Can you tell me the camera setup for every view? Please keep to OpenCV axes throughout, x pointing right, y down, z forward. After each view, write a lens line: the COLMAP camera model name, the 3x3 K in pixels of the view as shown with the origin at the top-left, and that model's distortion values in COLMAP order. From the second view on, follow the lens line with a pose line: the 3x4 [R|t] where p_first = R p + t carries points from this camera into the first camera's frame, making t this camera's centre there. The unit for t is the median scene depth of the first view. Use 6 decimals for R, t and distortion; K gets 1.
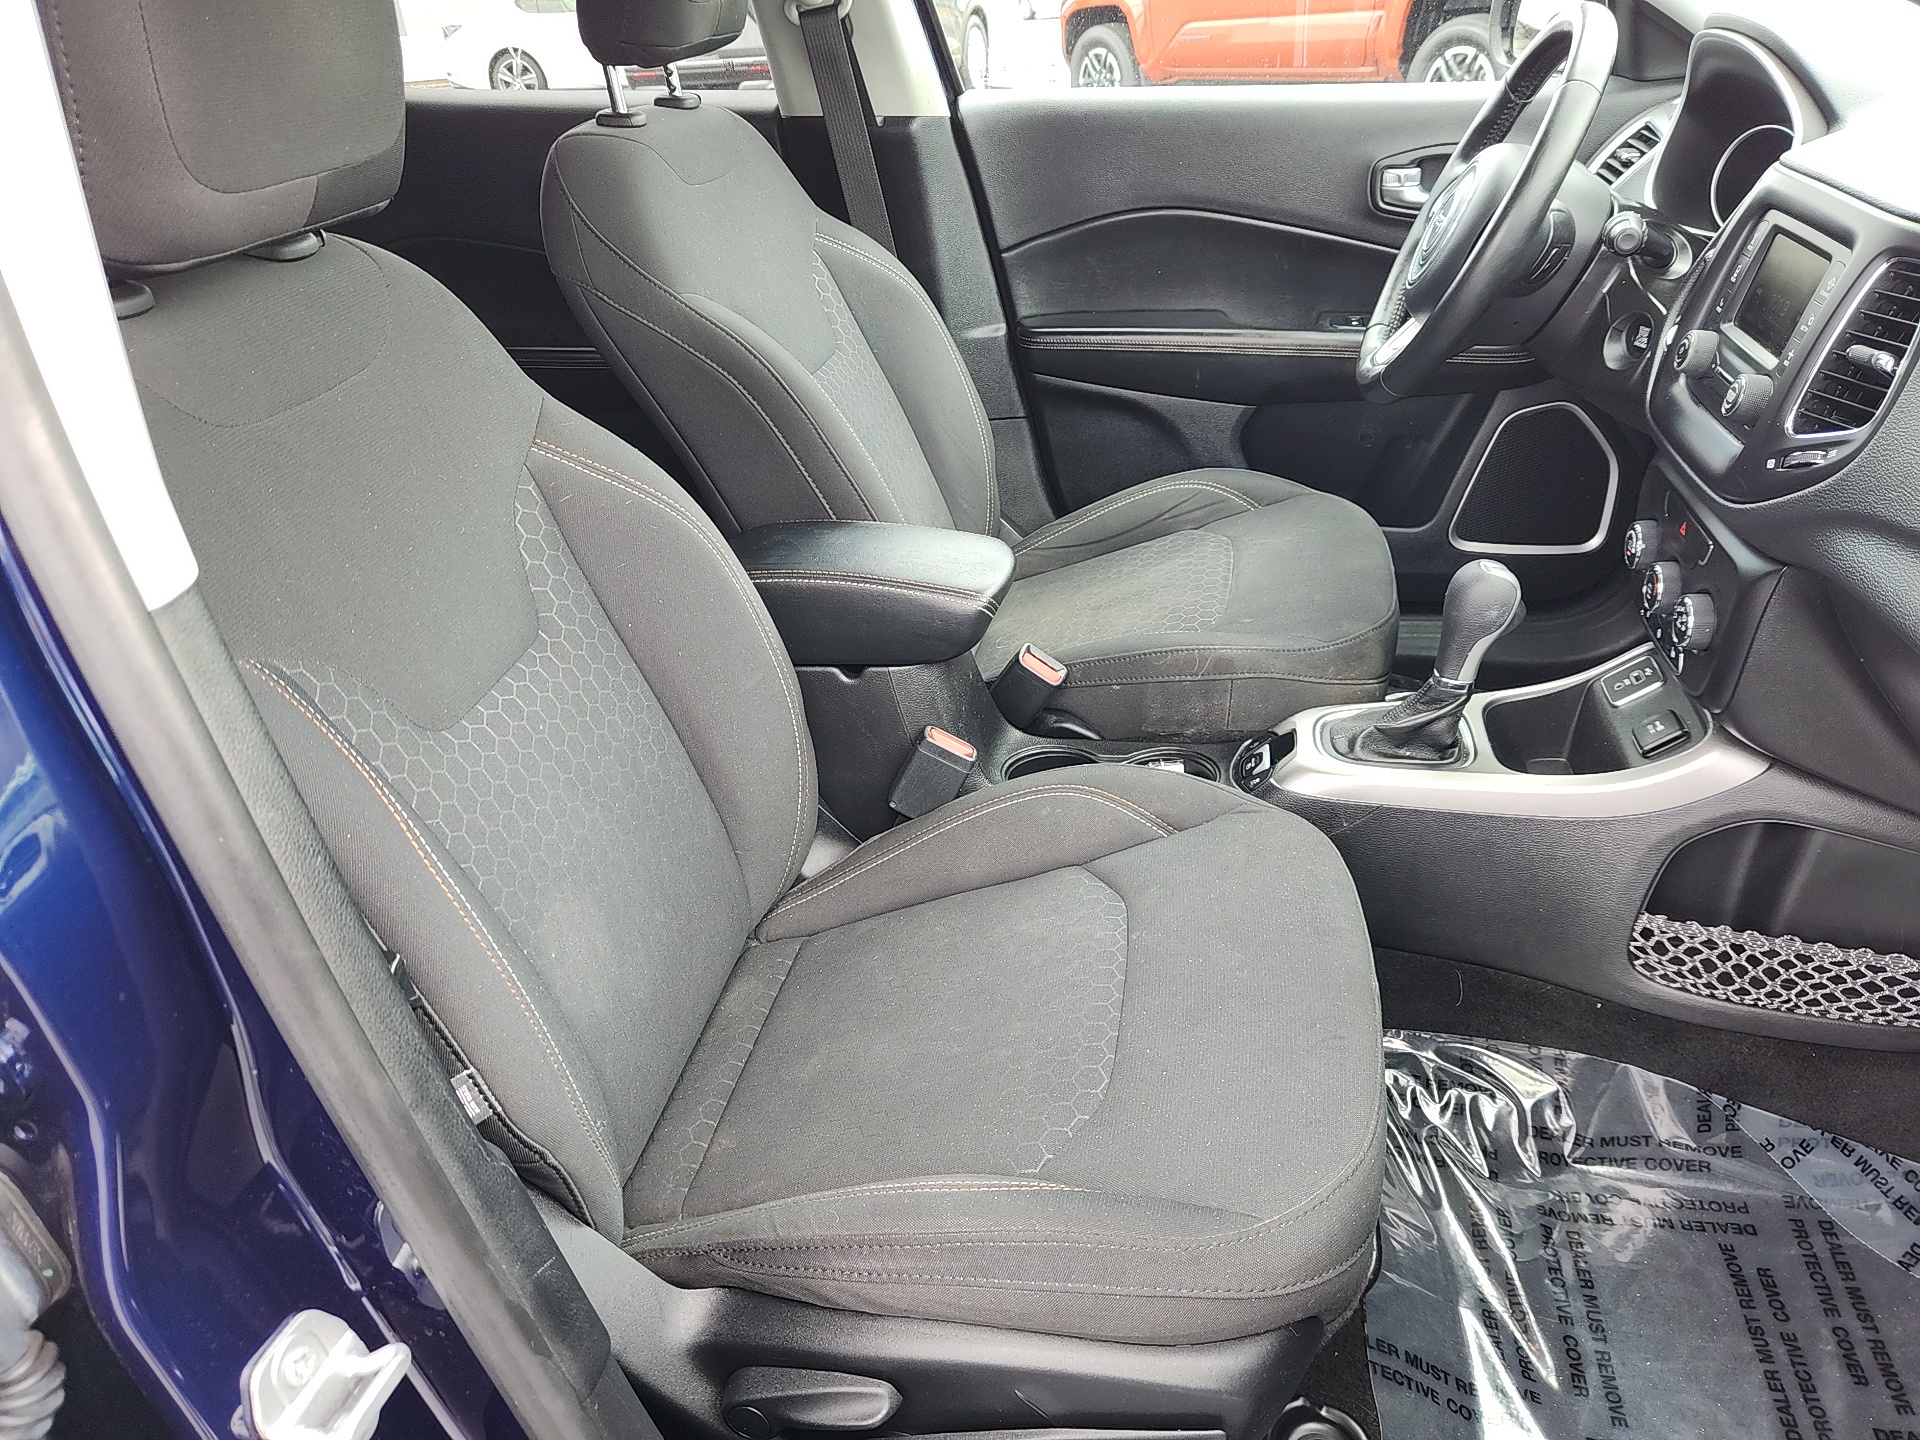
lens RADIAL K [[1371.4, 0, 960.0], [0, 1371.4, 720.0], [0, 0, 1]] dist [0.024373, -0.032749]
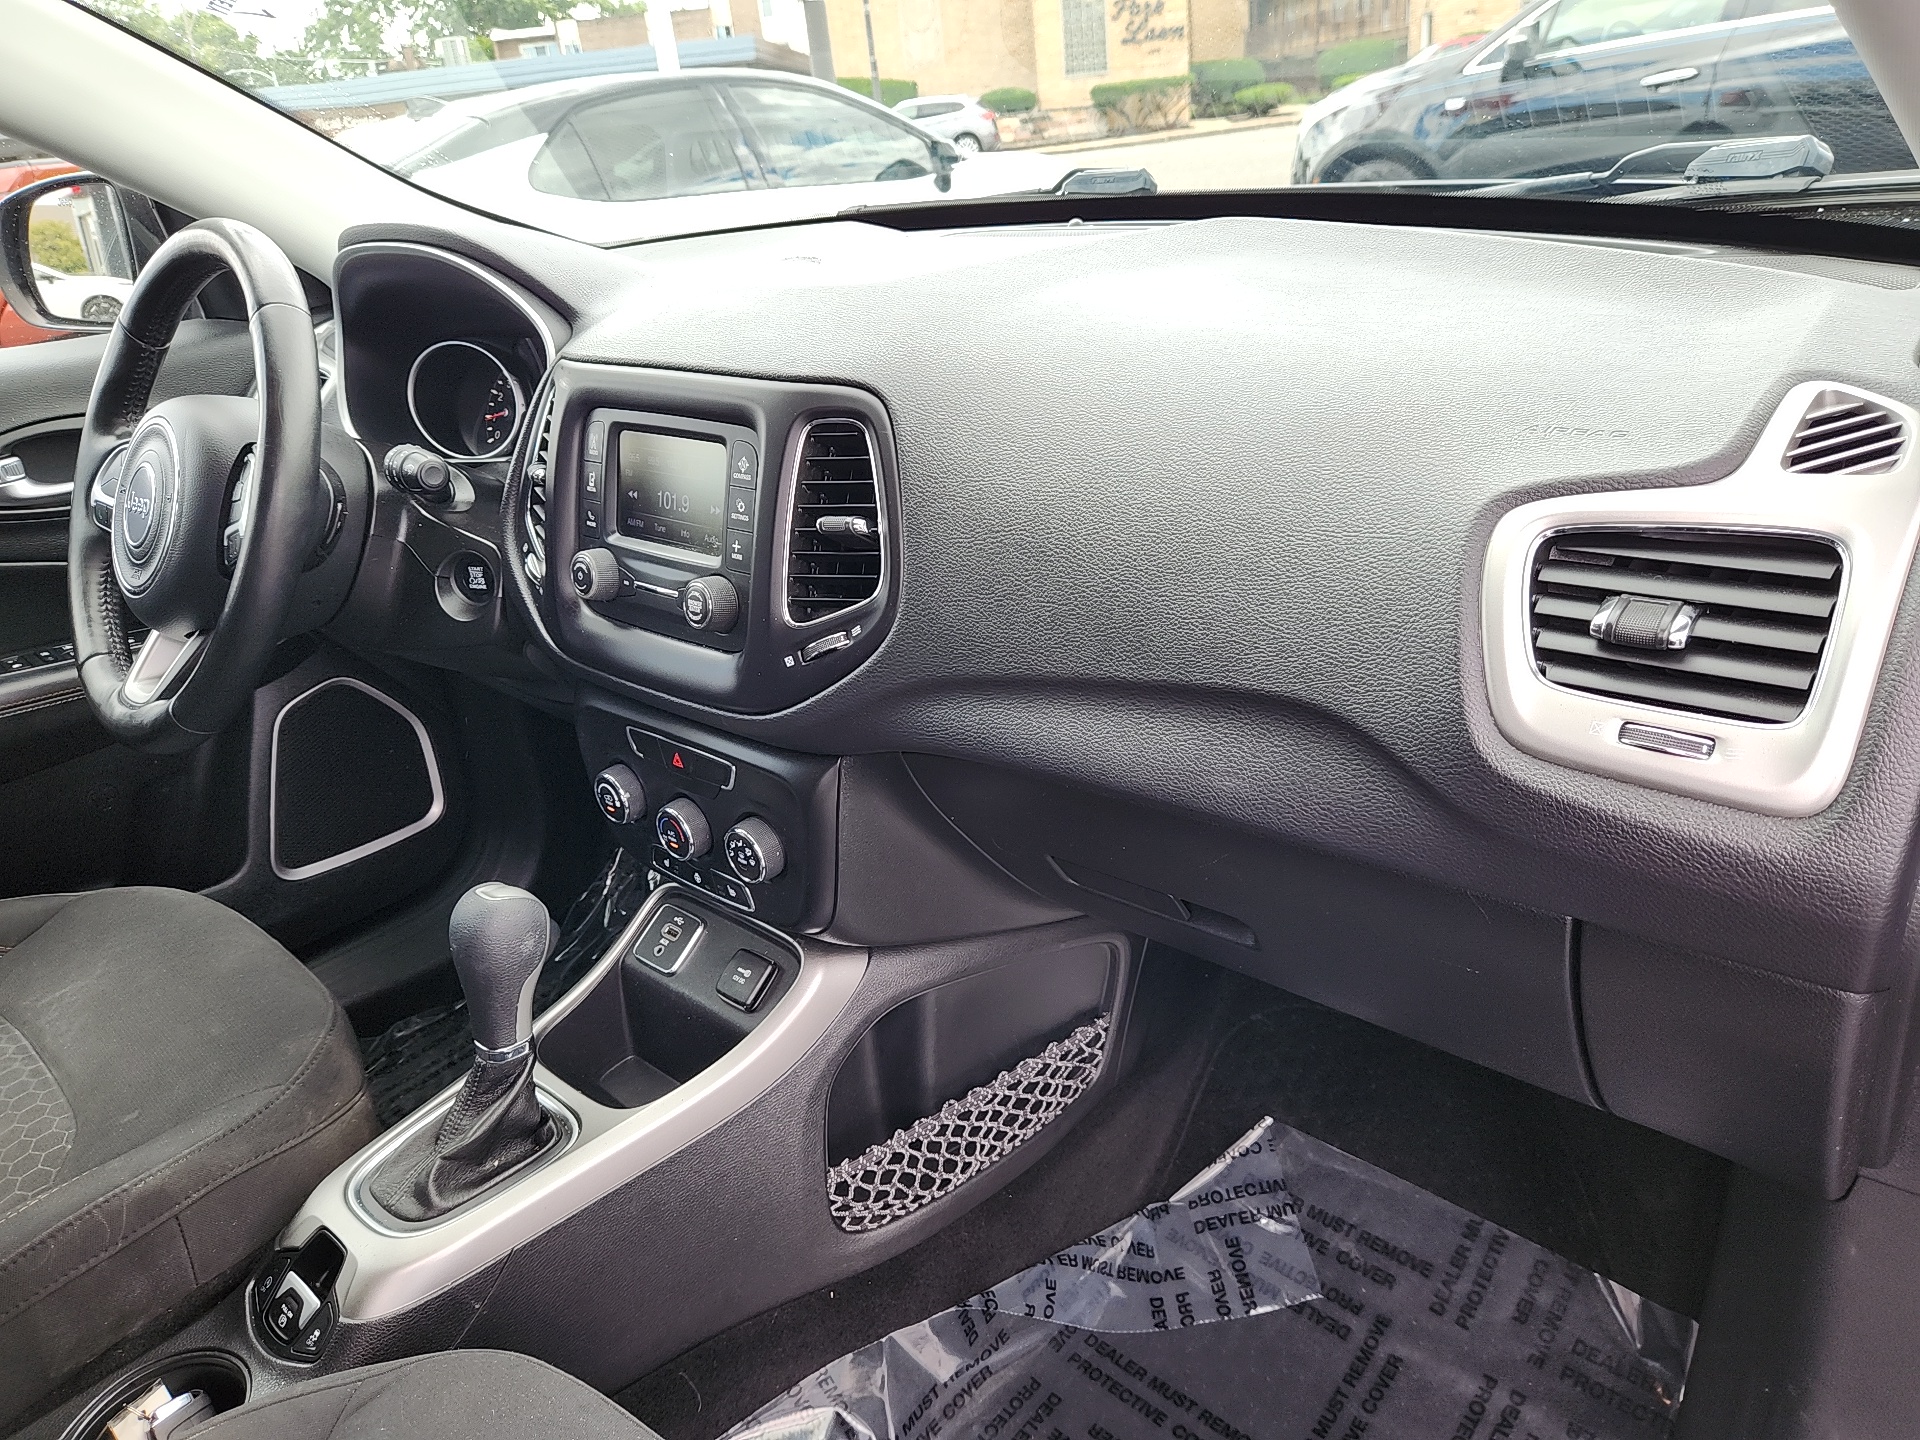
lens RADIAL K [[1373.5, 0, 998.7], [0, 1373.5, 718.6], [0, 0, 1]] dist [0.045857, -0.035012]
pose [[0.528165, -0.321699, 0.785844, -0.038695], [0.453860, 0.889122, 0.058939, -0.115453], [-0.717672, 0.325534, 0.615609, 0.296625]]
